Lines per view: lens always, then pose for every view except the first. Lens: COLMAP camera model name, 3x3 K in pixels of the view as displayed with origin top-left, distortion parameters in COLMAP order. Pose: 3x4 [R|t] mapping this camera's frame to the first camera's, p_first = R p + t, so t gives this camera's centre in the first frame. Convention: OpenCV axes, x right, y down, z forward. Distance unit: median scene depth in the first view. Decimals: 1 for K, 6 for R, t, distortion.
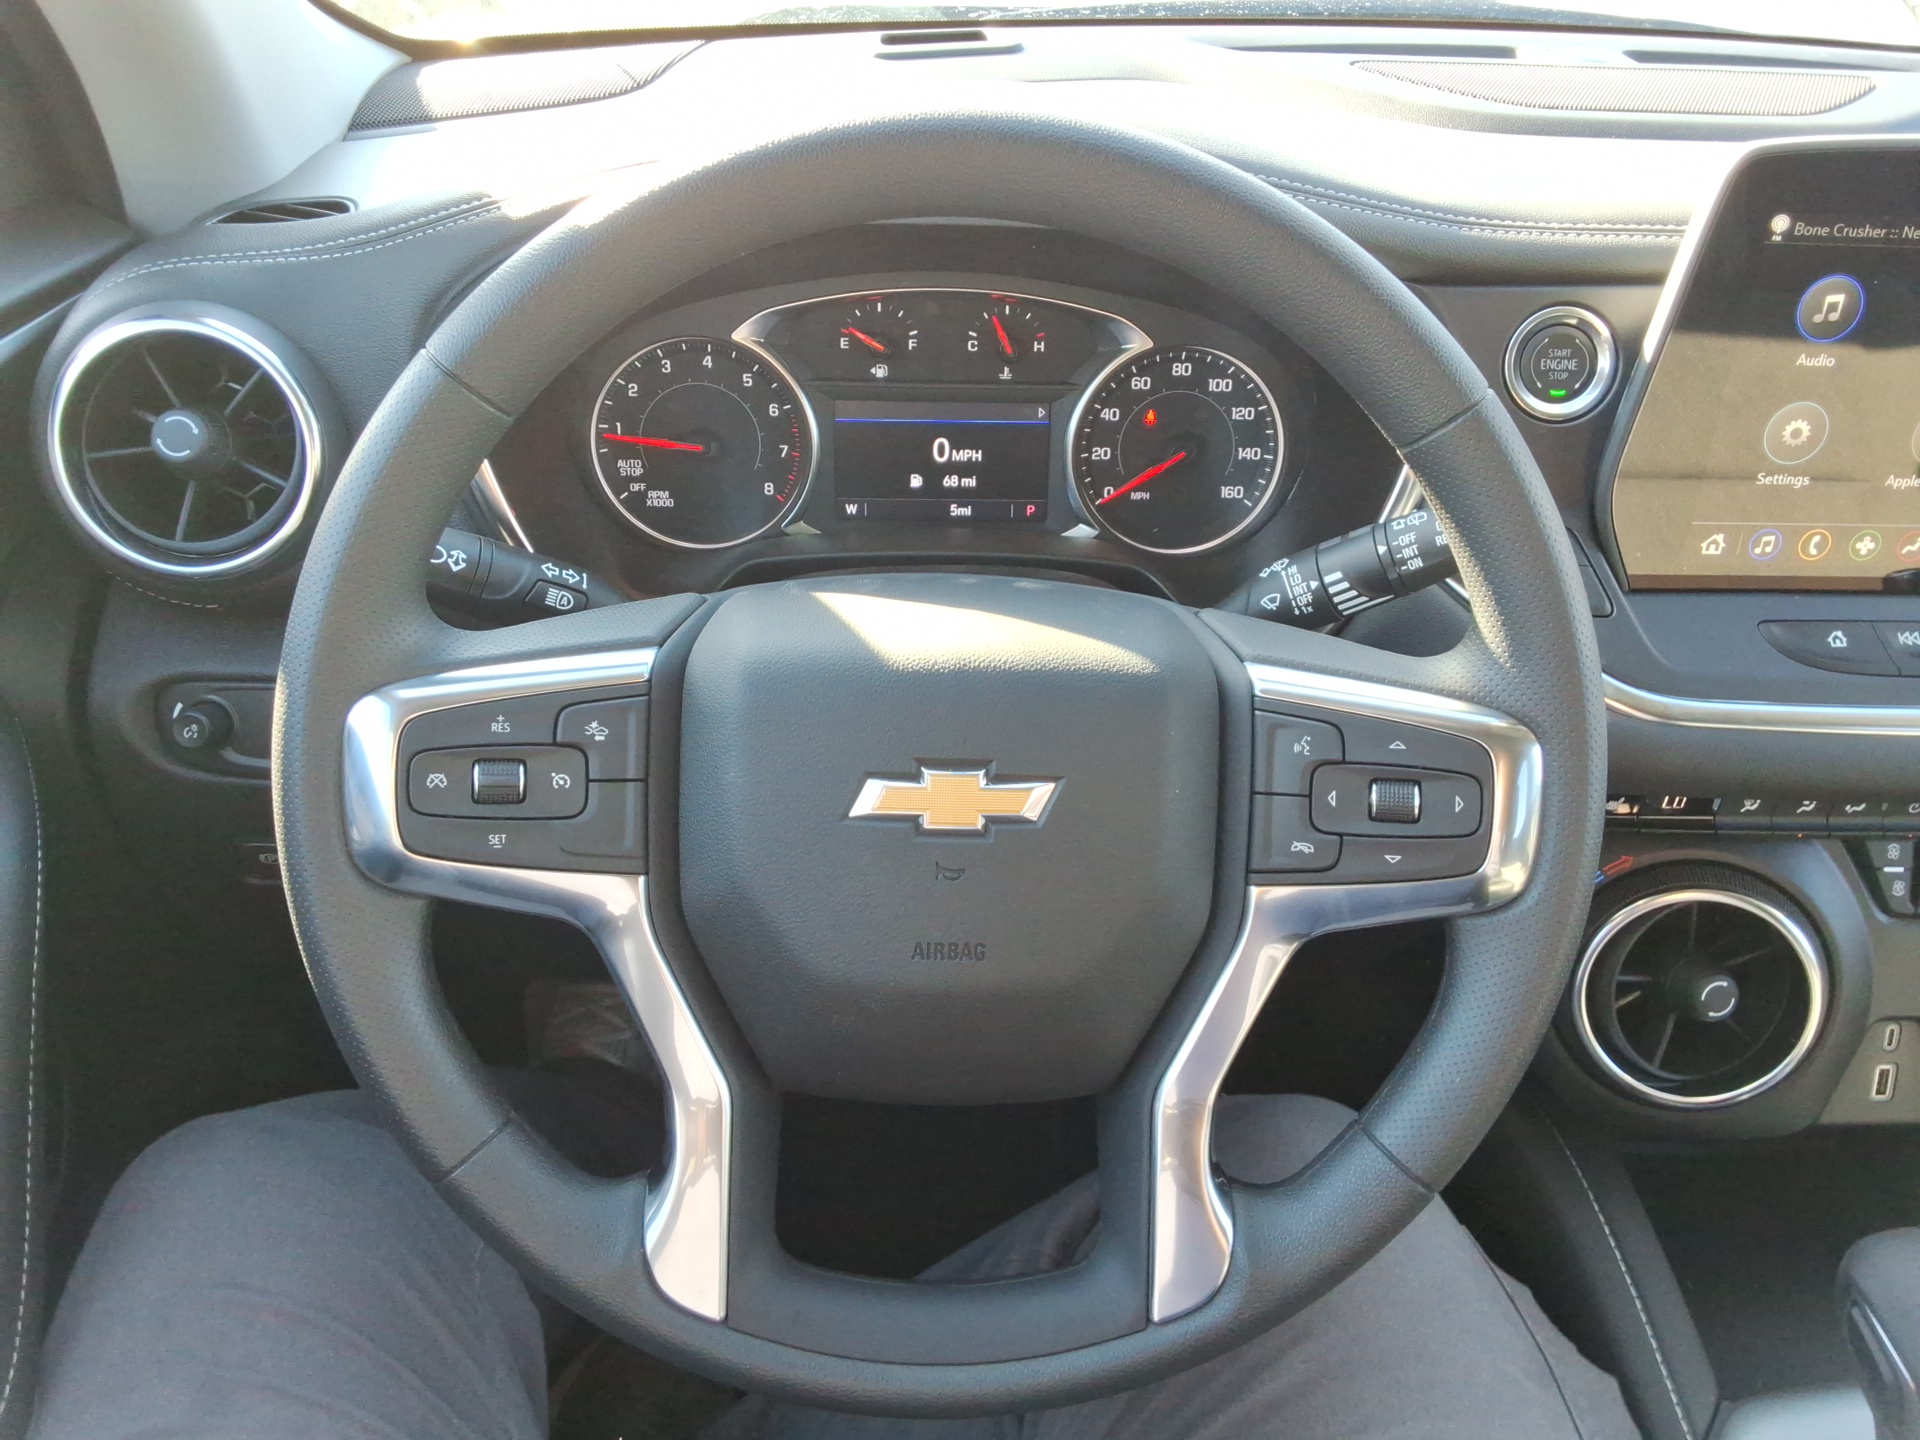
lens RADIAL K [[1555.1, 0, 982.9], [0, 1555.1, 703.7], [0, 0, 1]] dist [0.110540, -0.163574]
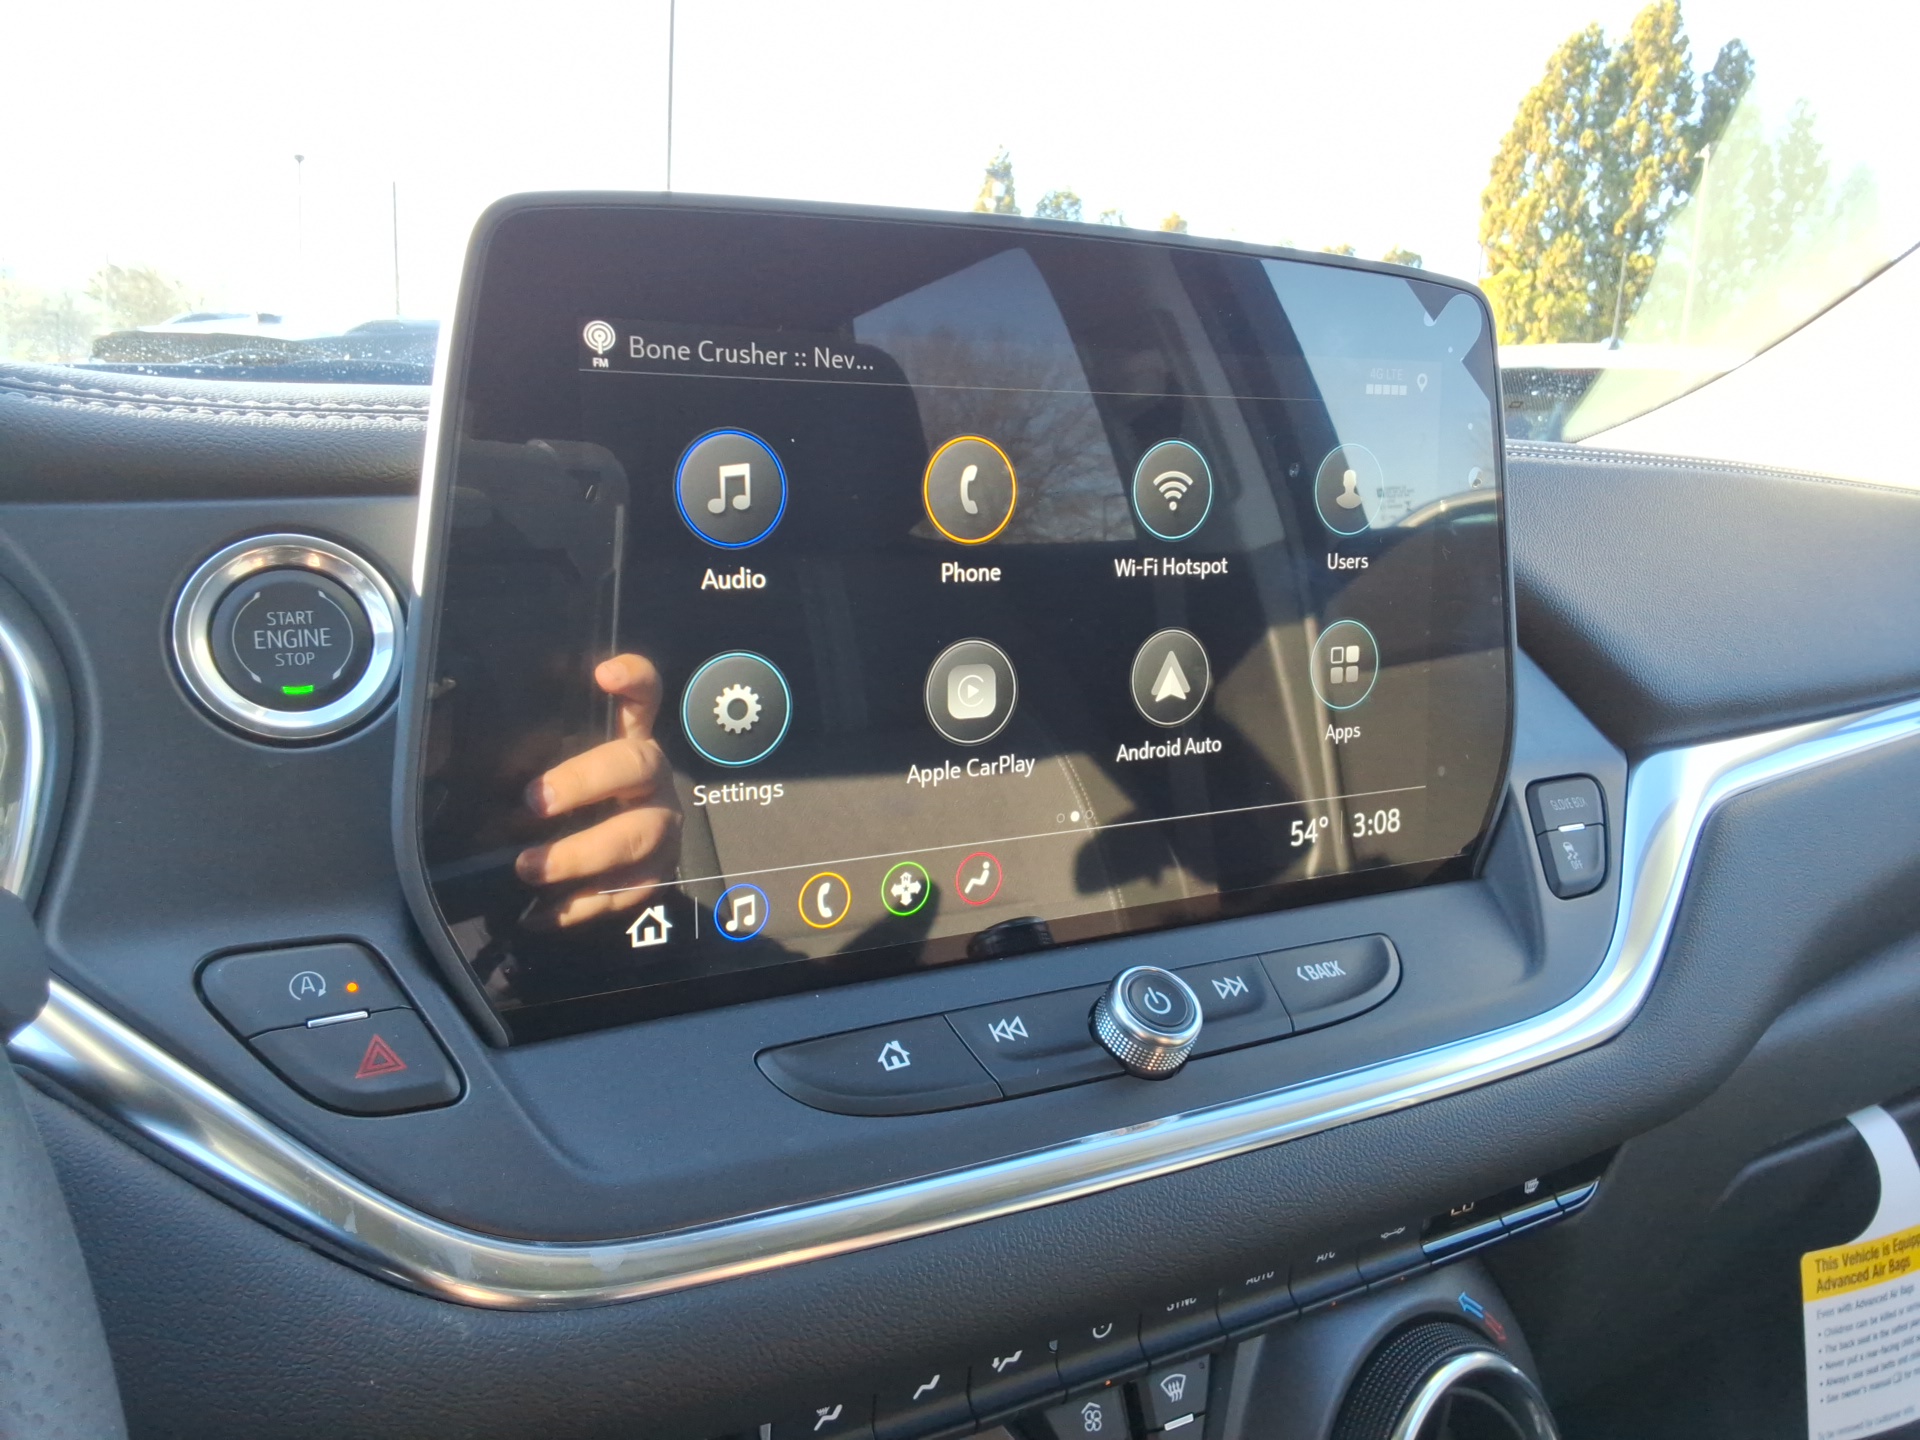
lens RADIAL K [[1555.1, 0, 995.7], [0, 1555.1, 698.9], [0, 0, 1]] dist [0.110540, -0.163574]
pose [[0.882465, -0.089995, 0.461688, 0.293554], [0.242128, 0.928410, -0.281831, 0.005650], [-0.403272, 0.360494, 0.841080, 0.426883]]
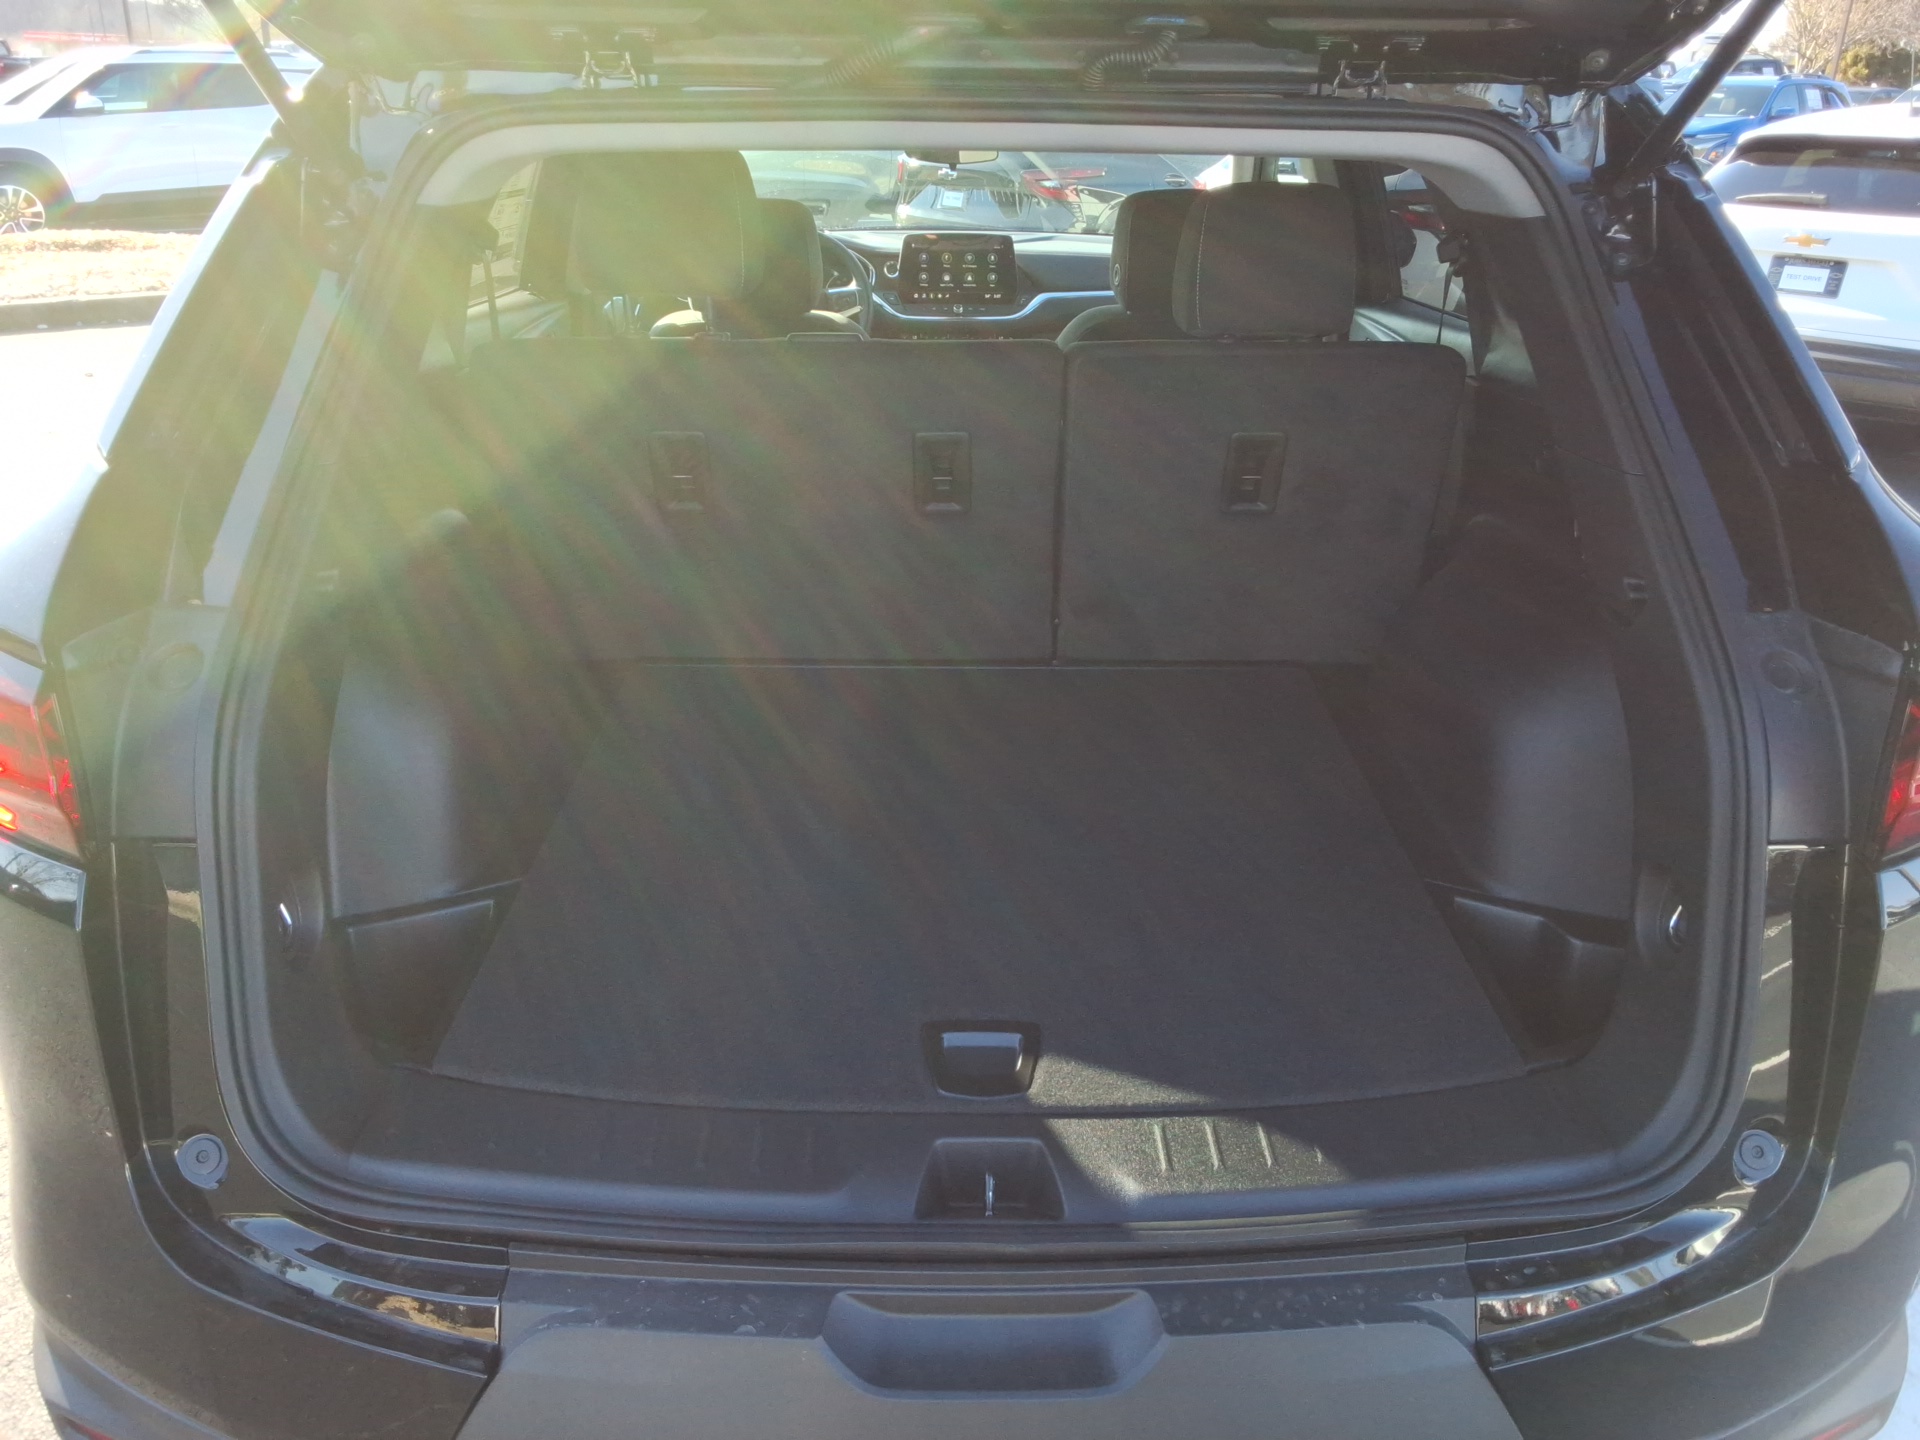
lens RADIAL K [[1555.1, 0, 978.6], [0, 1555.1, 717.9], [0, 0, 1]] dist [0.110540, -0.163574]
pose [[0.999023, -0.011078, -0.042793, 0.881364], [0.004403, 0.988212, -0.153028, 2.362697], [0.043984, 0.152690, 0.987295, -4.623610]]
